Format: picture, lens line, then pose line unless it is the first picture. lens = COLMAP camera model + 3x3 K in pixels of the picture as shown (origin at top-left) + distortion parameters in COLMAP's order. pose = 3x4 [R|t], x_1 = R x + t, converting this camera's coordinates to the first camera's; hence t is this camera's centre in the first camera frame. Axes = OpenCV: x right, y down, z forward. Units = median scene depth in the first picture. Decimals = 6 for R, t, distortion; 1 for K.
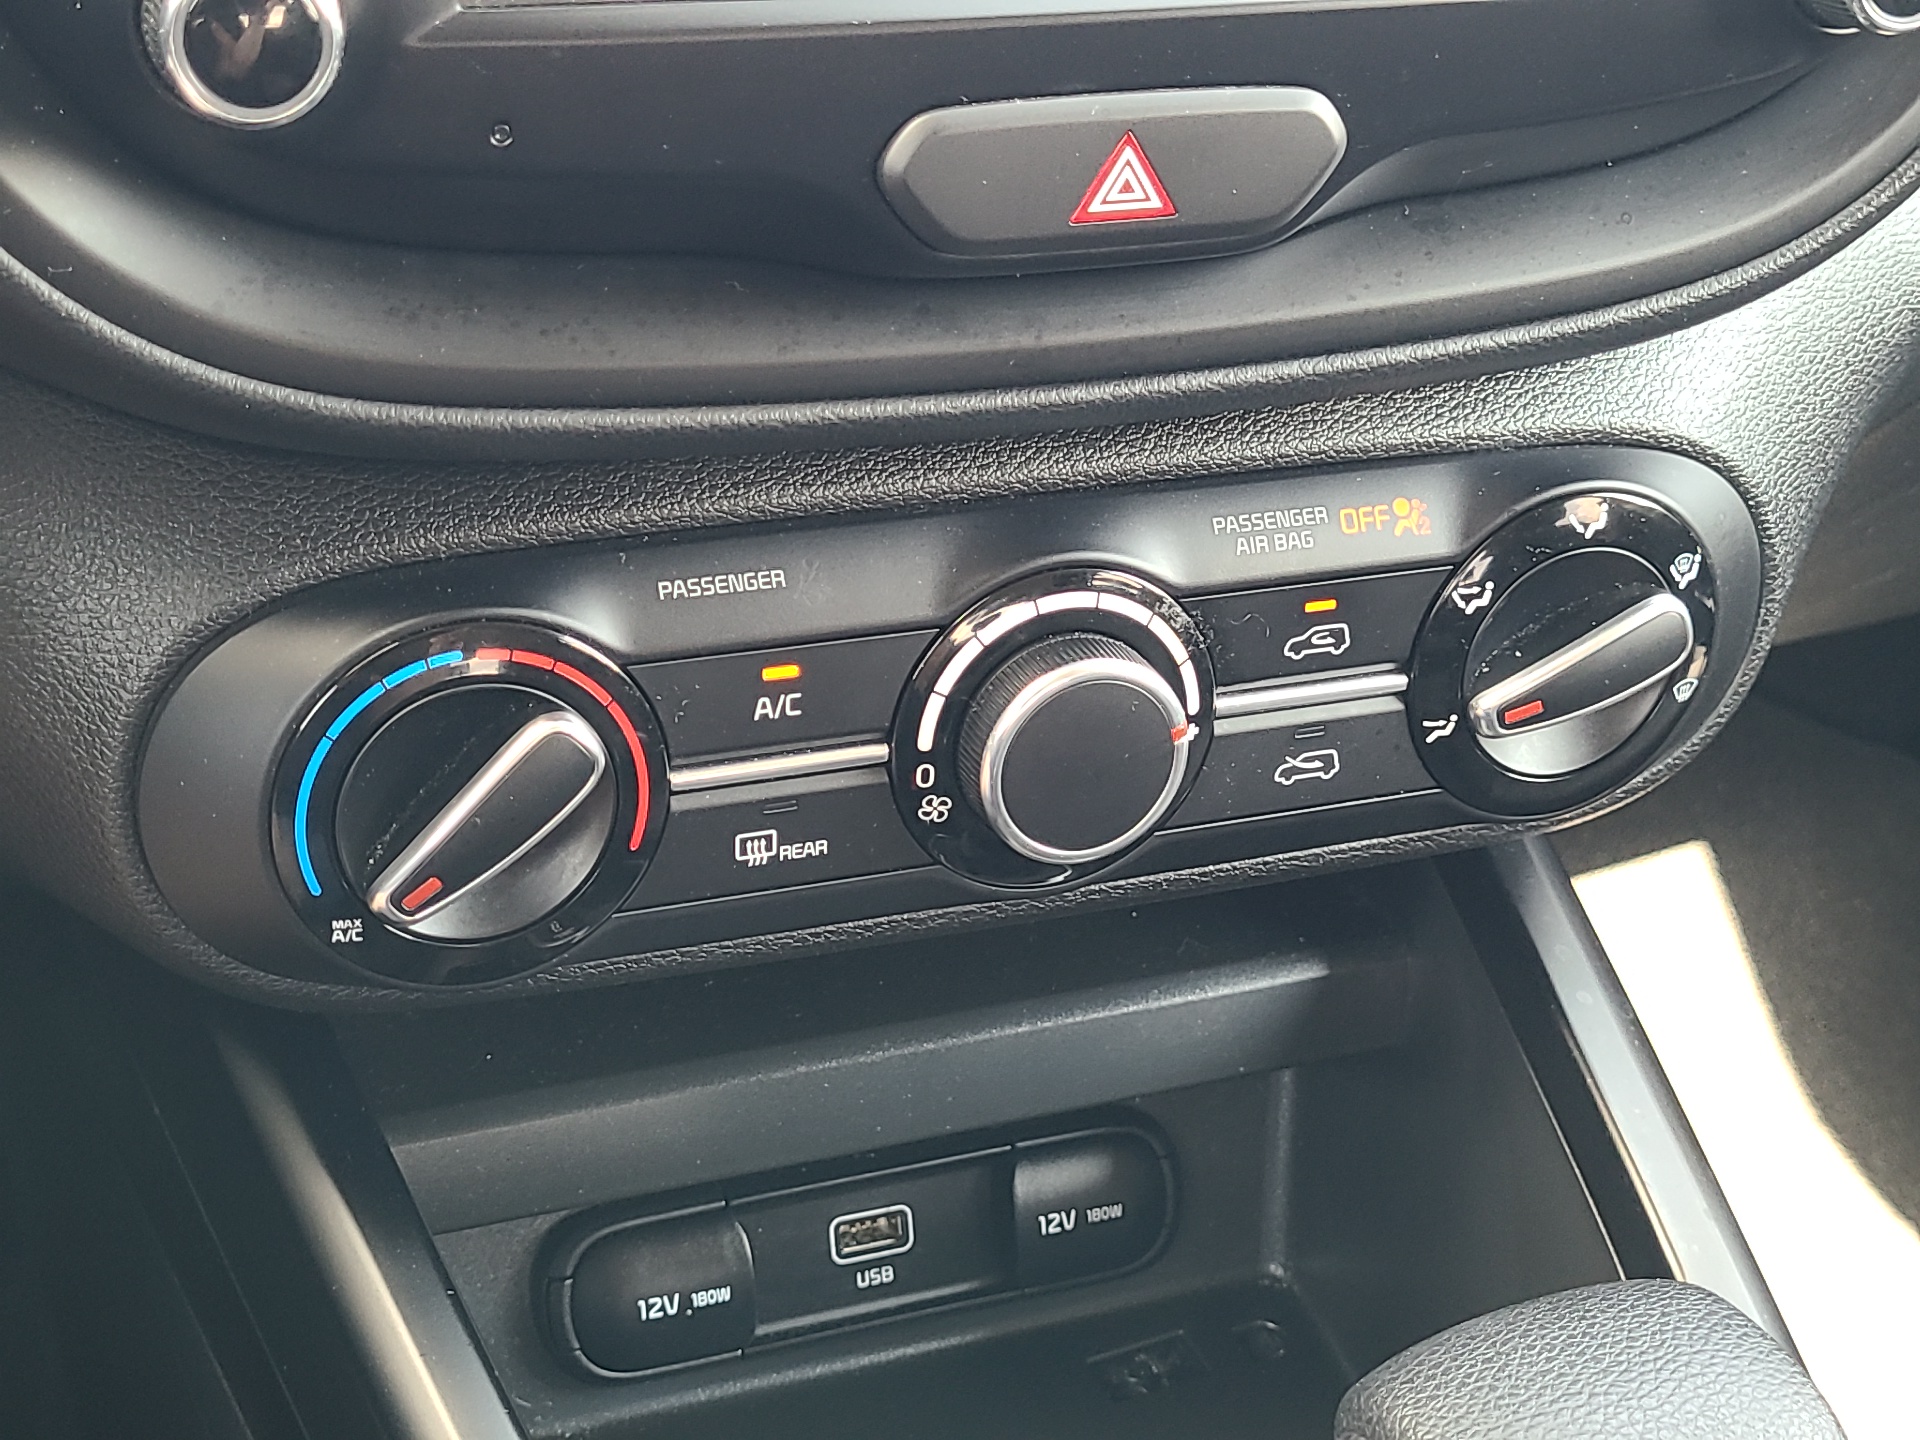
lens RADIAL K [[2946.0, 0, 955.4], [0, 2946.0, 798.4], [0, 0, 1]] dist [0.018997, -0.039974]
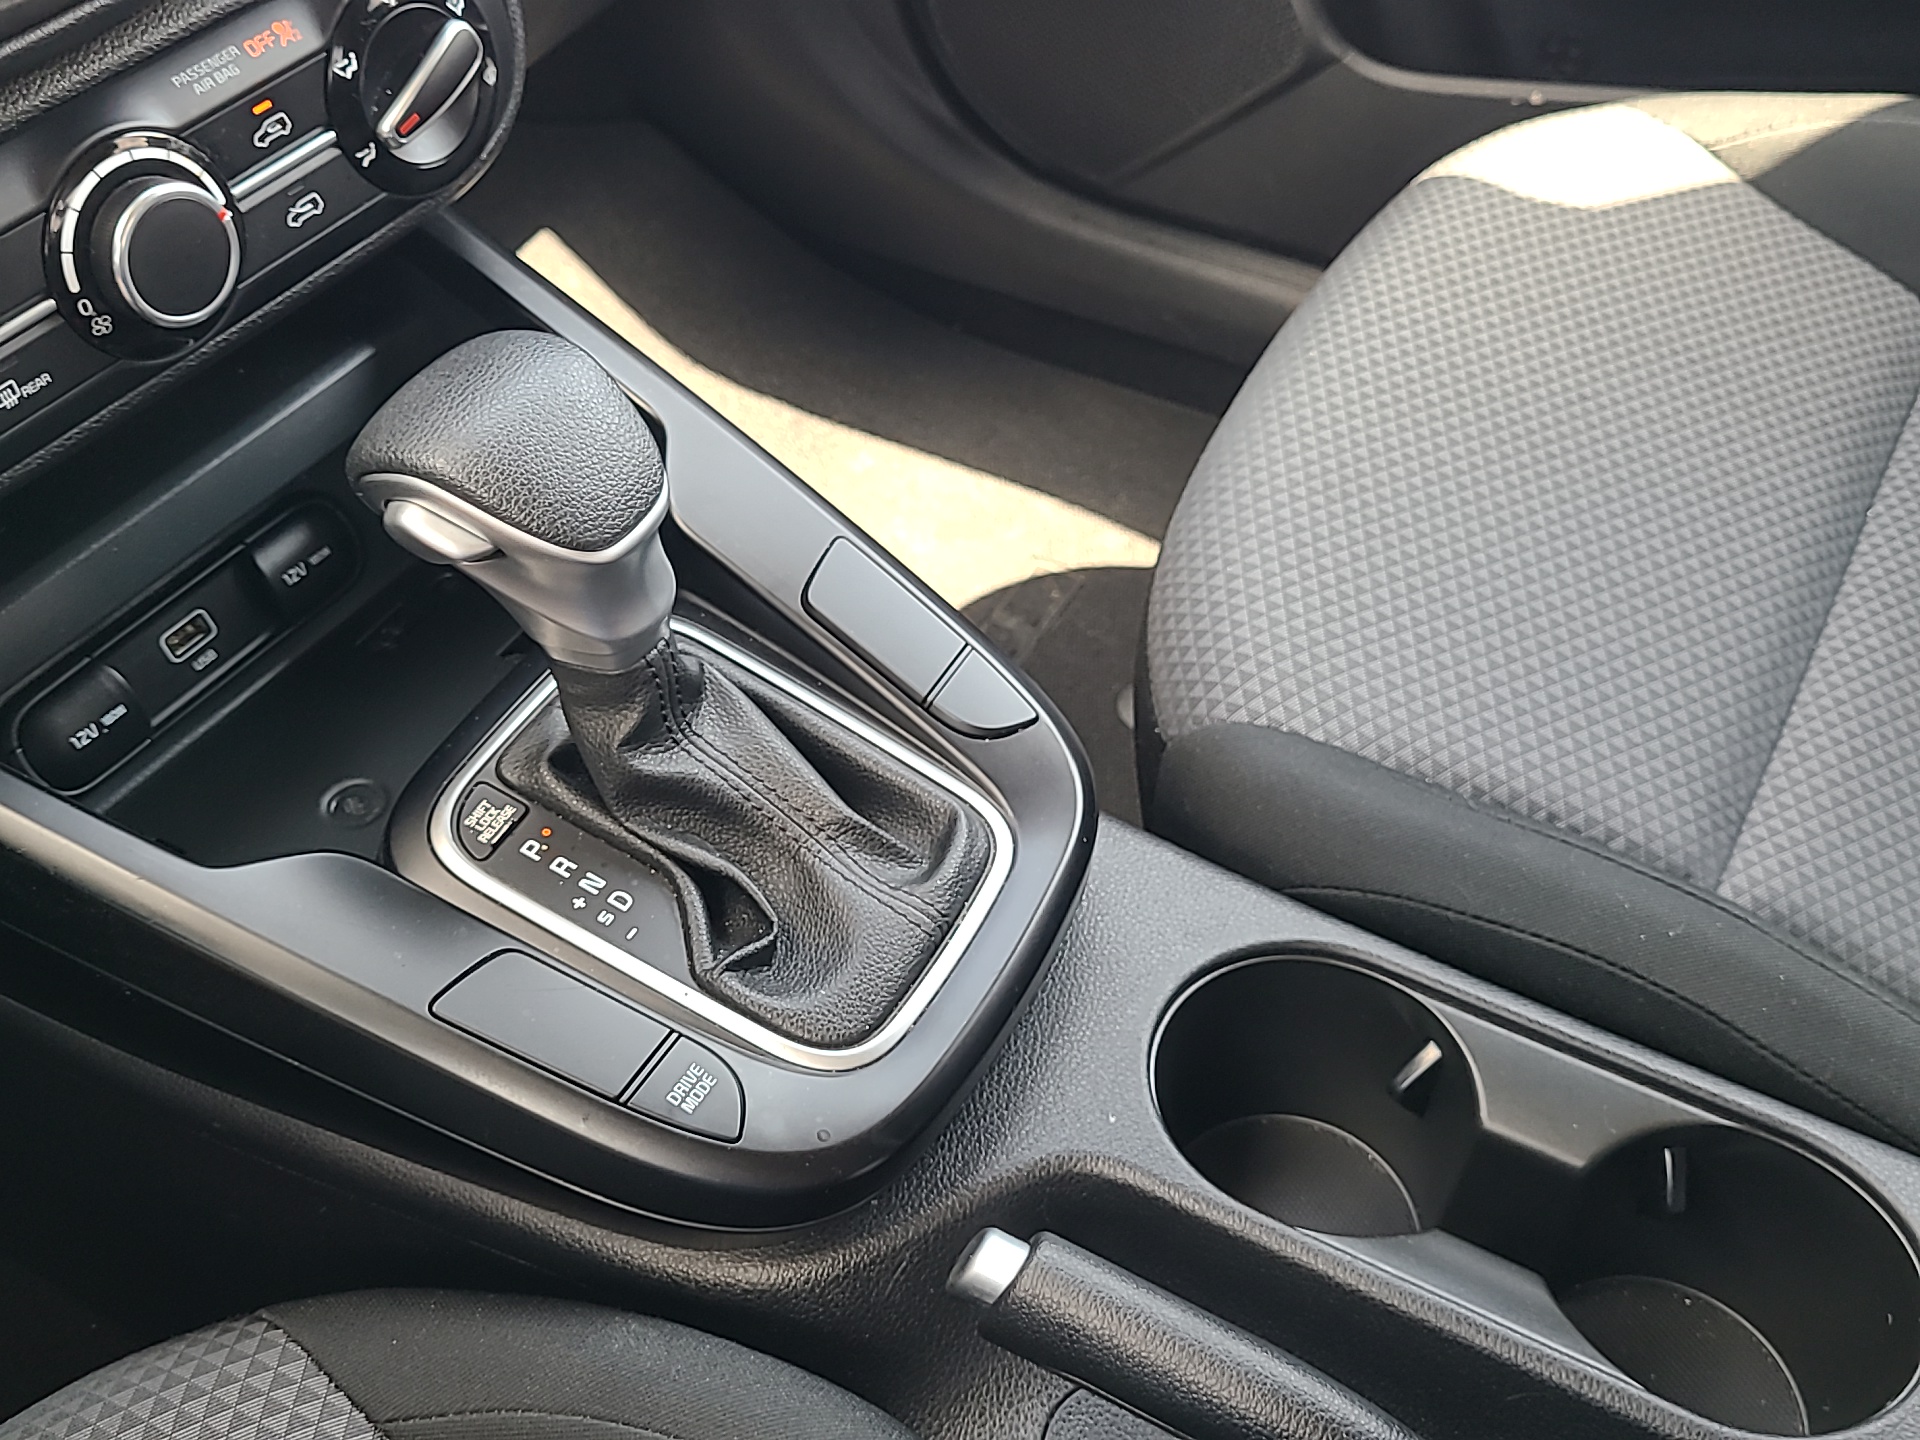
lens RADIAL K [[2113.4, 0, 960.0], [0, 2113.4, 720.0], [0, 0, 1]] dist [-0.000026, 0.027258]
pose [[0.815350, -0.485882, 0.314837, -0.086013], [0.411528, 0.868870, 0.275156, 0.060580], [-0.407246, -0.094784, 0.908387, -0.208859]]
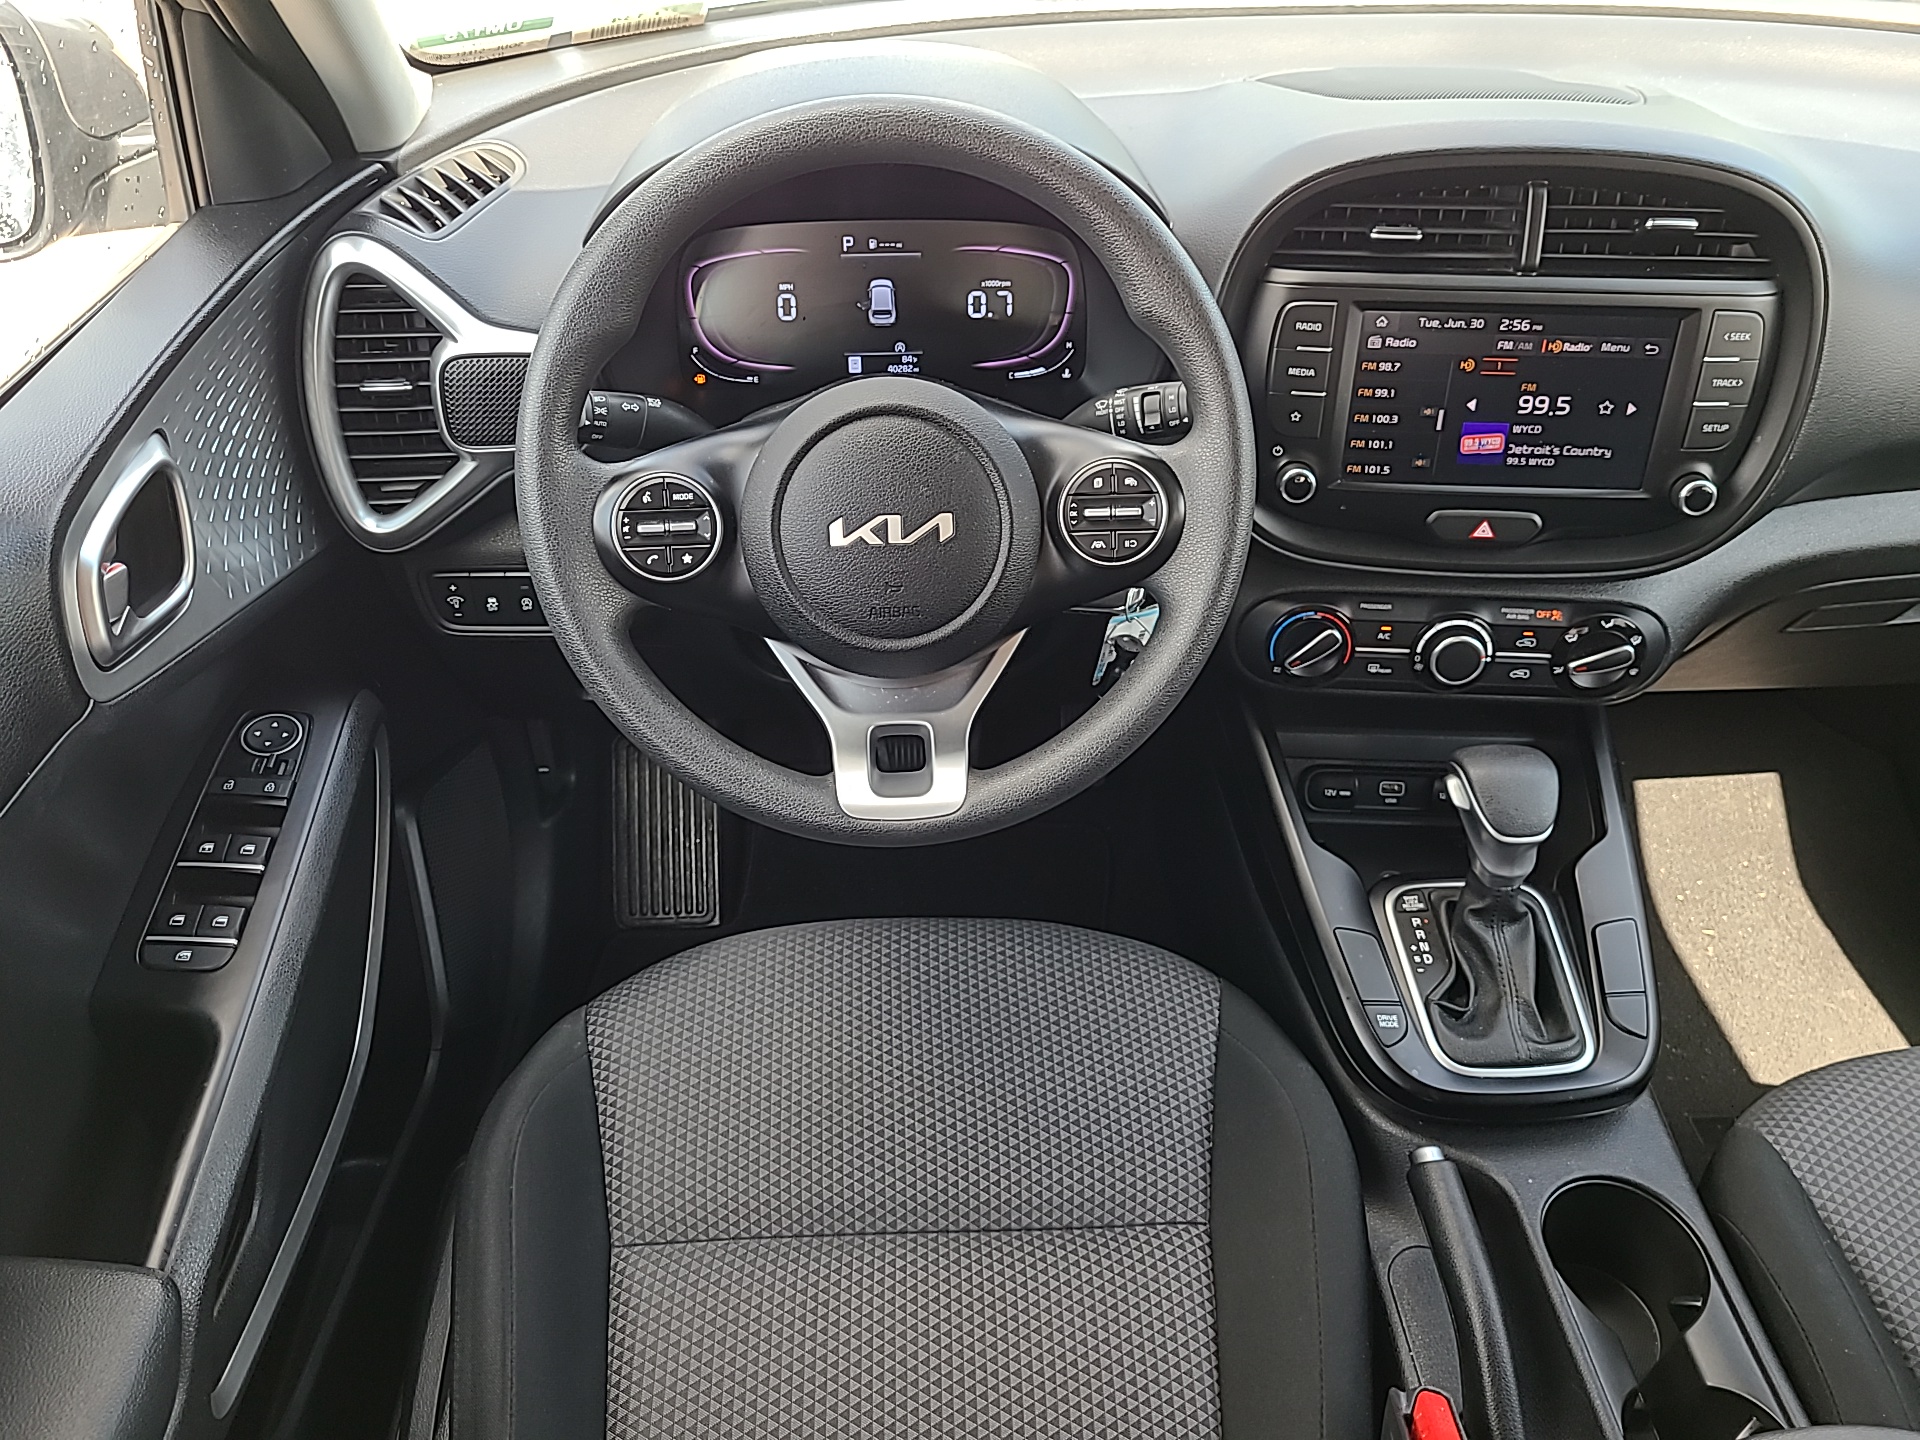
lens RADIAL K [[1441.2, 0, 943.6], [0, 1441.2, 721.5], [0, 0, 1]] dist [0.009080, 0.001935]
pose [[0.910530, 0.174143, -0.374979, 0.154039], [-0.169816, 0.984455, 0.044838, 0.098645], [0.376958, 0.022851, 0.925948, -1.114483]]
